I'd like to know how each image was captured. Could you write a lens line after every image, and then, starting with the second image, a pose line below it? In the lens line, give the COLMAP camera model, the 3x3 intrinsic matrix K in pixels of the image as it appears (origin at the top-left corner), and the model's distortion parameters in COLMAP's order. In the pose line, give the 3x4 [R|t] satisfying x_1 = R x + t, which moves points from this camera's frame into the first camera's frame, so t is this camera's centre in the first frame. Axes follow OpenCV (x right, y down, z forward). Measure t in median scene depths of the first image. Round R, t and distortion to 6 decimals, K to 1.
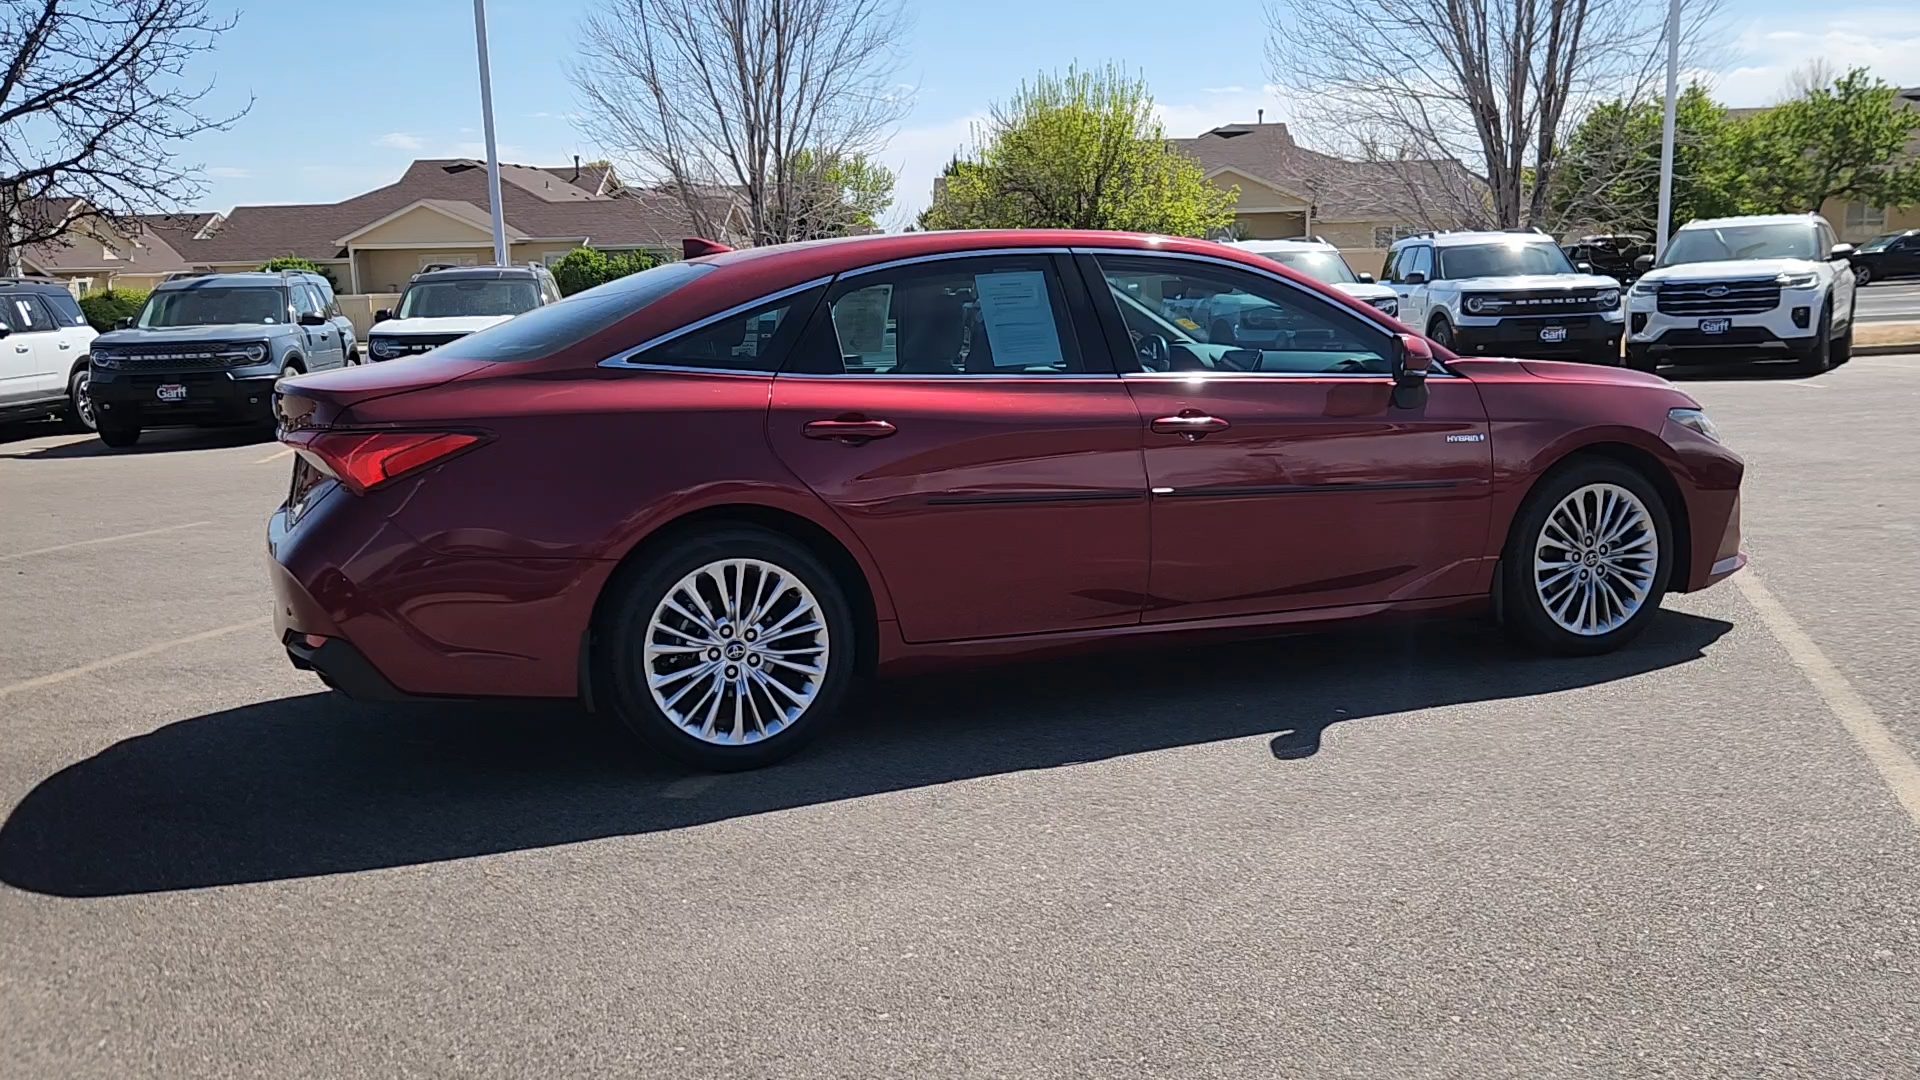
lens RADIAL K [[1624.5, 0, 942.9], [0, 1624.5, 544.0], [0, 0, 1]] dist [0.035727, -0.025919]
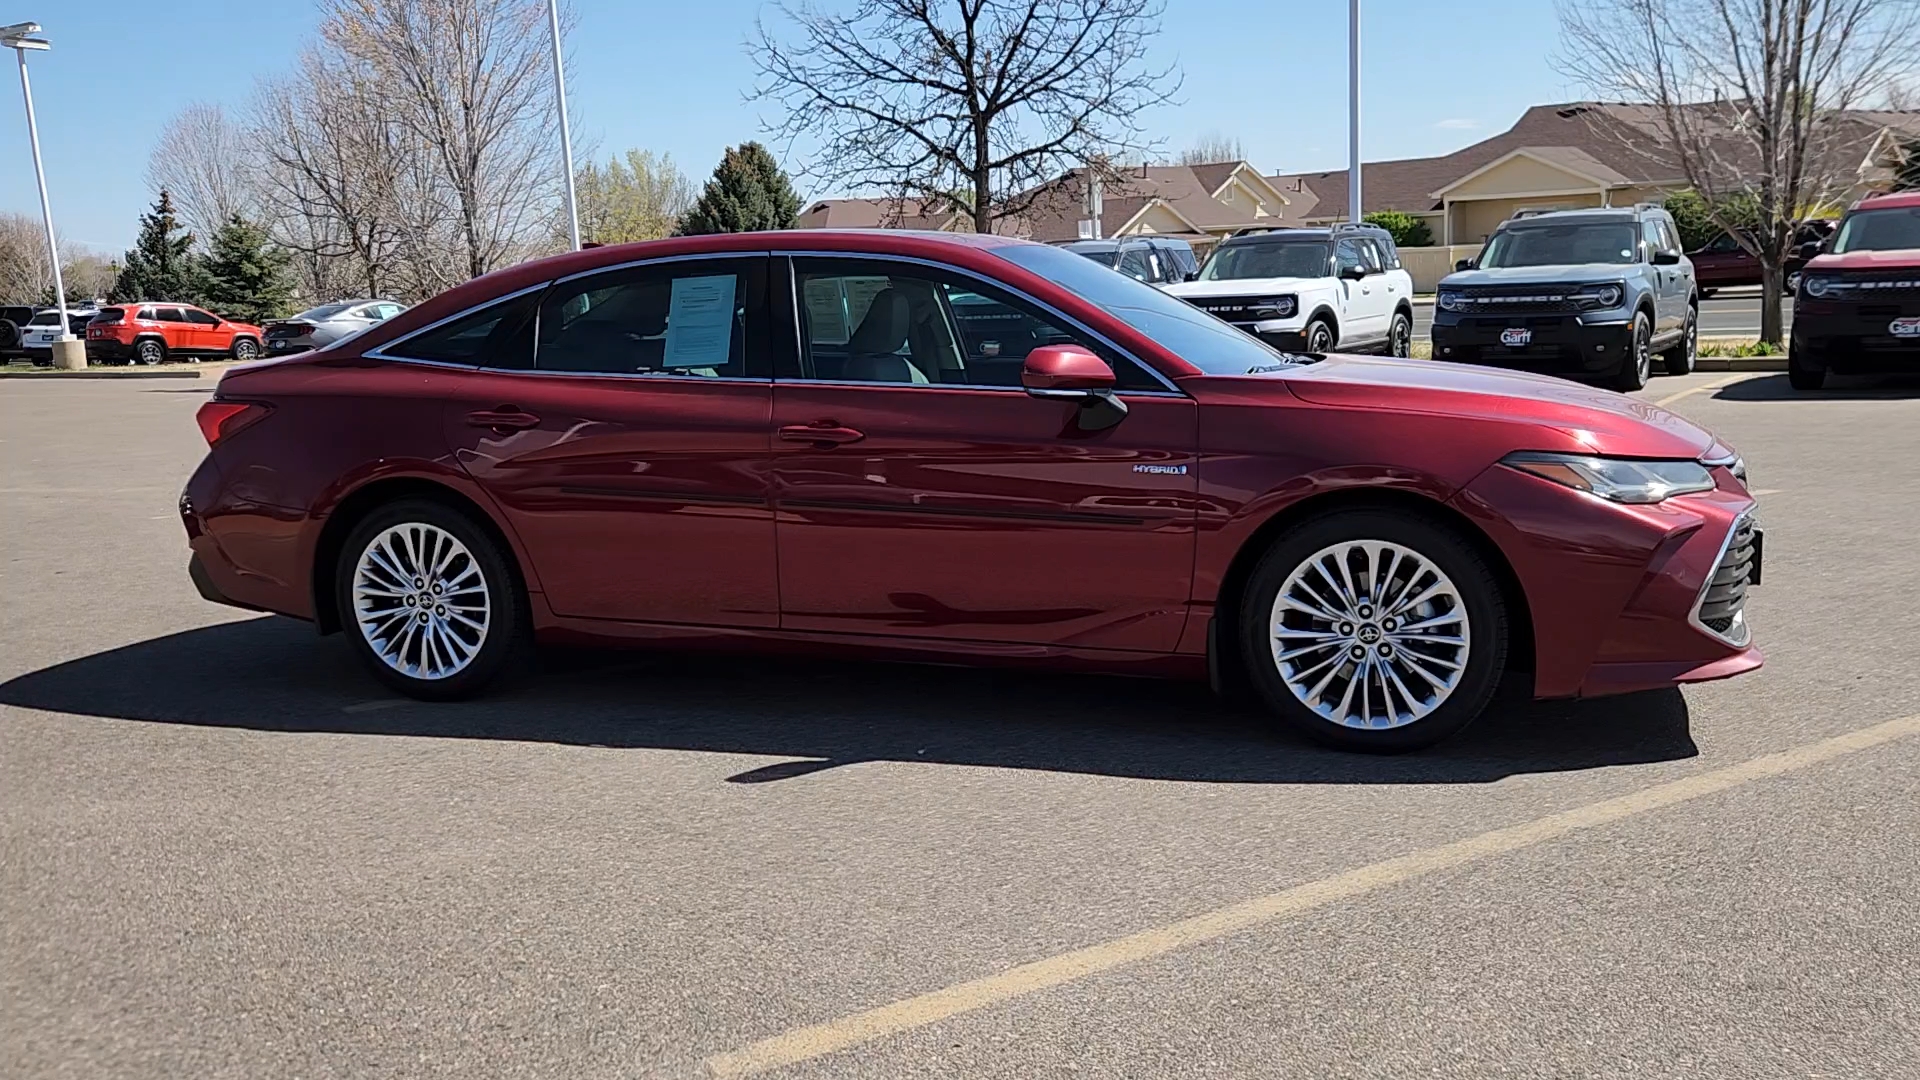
lens RADIAL K [[1624.5, 0, 943.6], [0, 1624.5, 542.1], [0, 0, 1]] dist [0.035727, -0.025919]
pose [[0.766339, 0.104251, -0.633921, 0.769961], [-0.084806, 0.994526, 0.061034, -0.068745], [0.636814, 0.006987, 0.770985, 0.273161]]
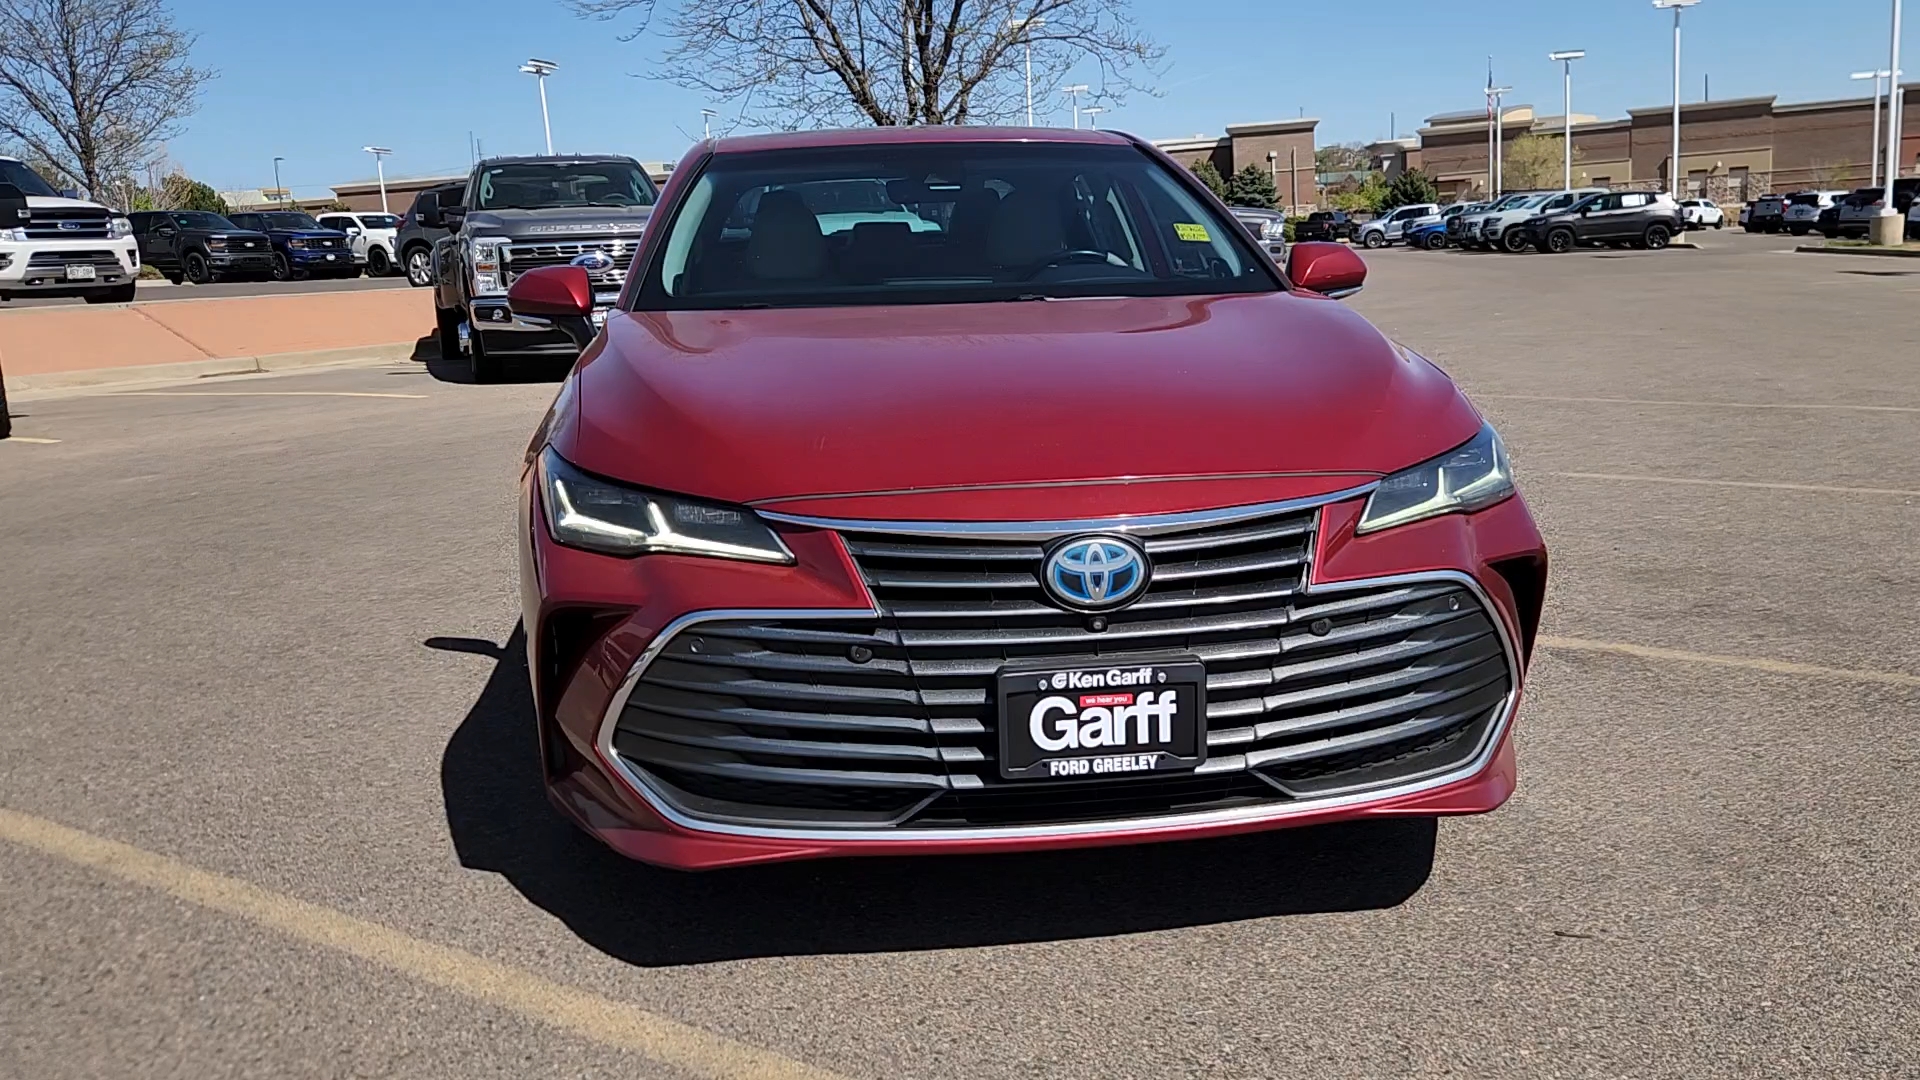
lens RADIAL K [[1624.5, 0, 952.3], [0, 1624.5, 544.1], [0, 0, 1]] dist [0.035727, -0.025919]
pose [[-0.248279, 0.222749, -0.942730, 0.979637], [-0.100873, 0.961967, 0.253860, -0.211709], [0.963422, 0.158124, -0.216367, 1.326826]]
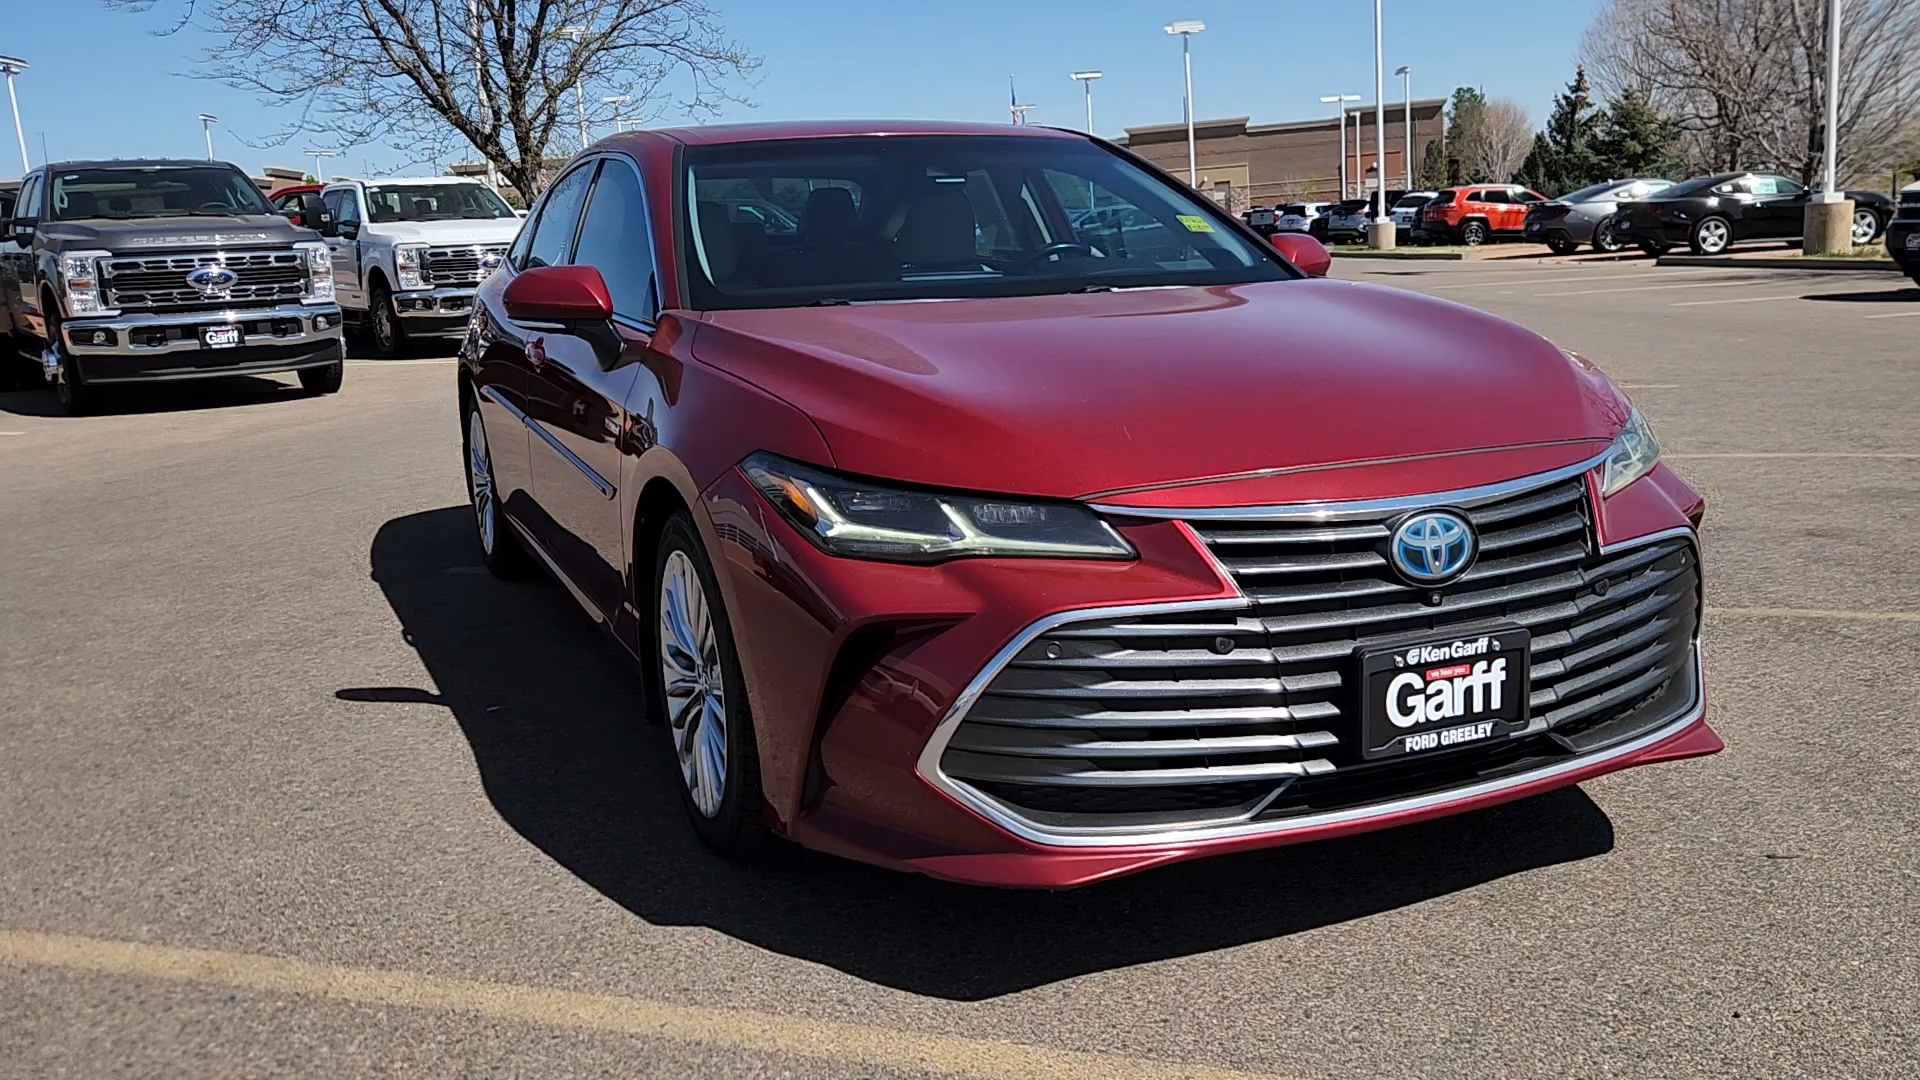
lens RADIAL K [[1624.5, 0, 950.8], [0, 1624.5, 545.6], [0, 0, 1]] dist [0.035727, -0.025919]
pose [[0.030828, 0.223155, -0.974295, 0.986423], [-0.105525, 0.970038, 0.218841, -0.177977], [0.993939, 0.096066, 0.053453, 1.100551]]
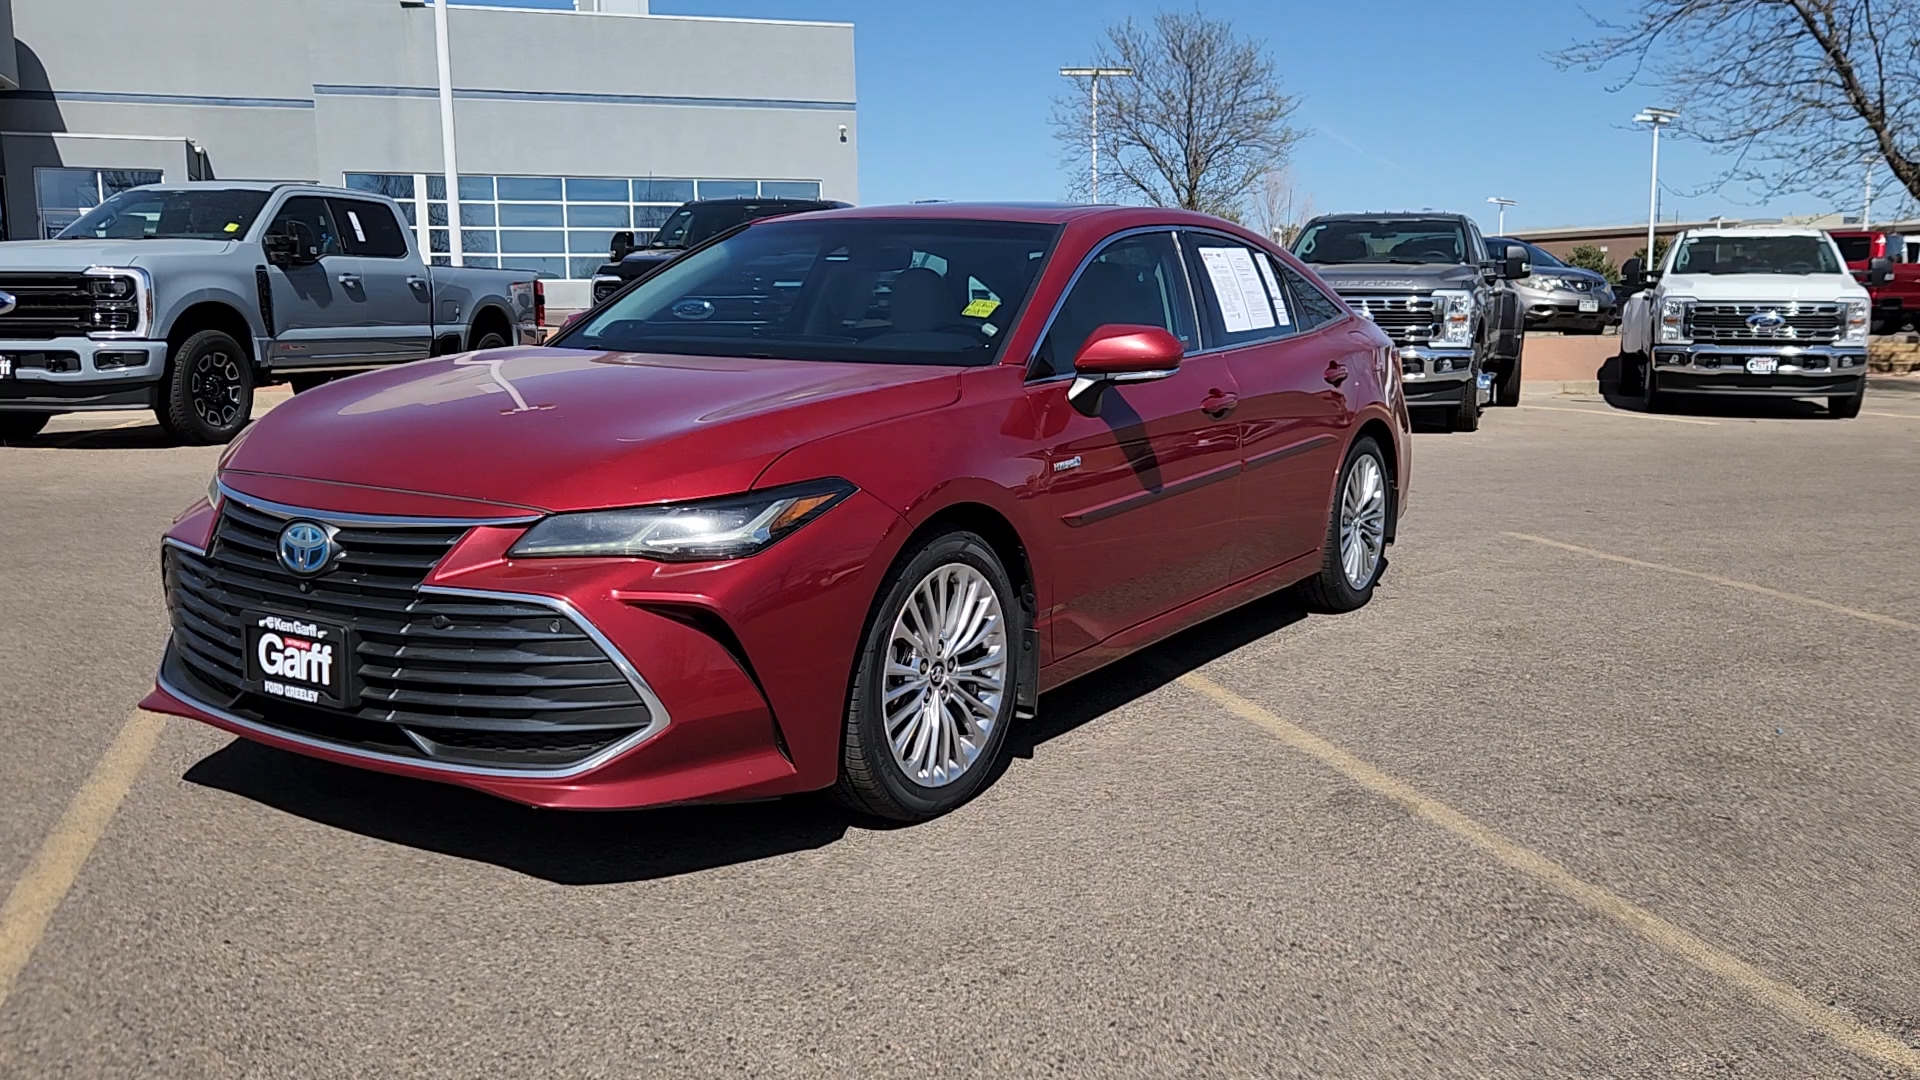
lens RADIAL K [[1624.5, 0, 949.0], [0, 1624.5, 540.9], [0, 0, 1]] dist [0.035727, -0.025919]
pose [[-0.803027, 0.112431, -0.585240, 0.696429], [-0.073659, 0.955786, 0.284687, -0.289902], [0.591372, 0.271720, -0.759241, 1.894994]]
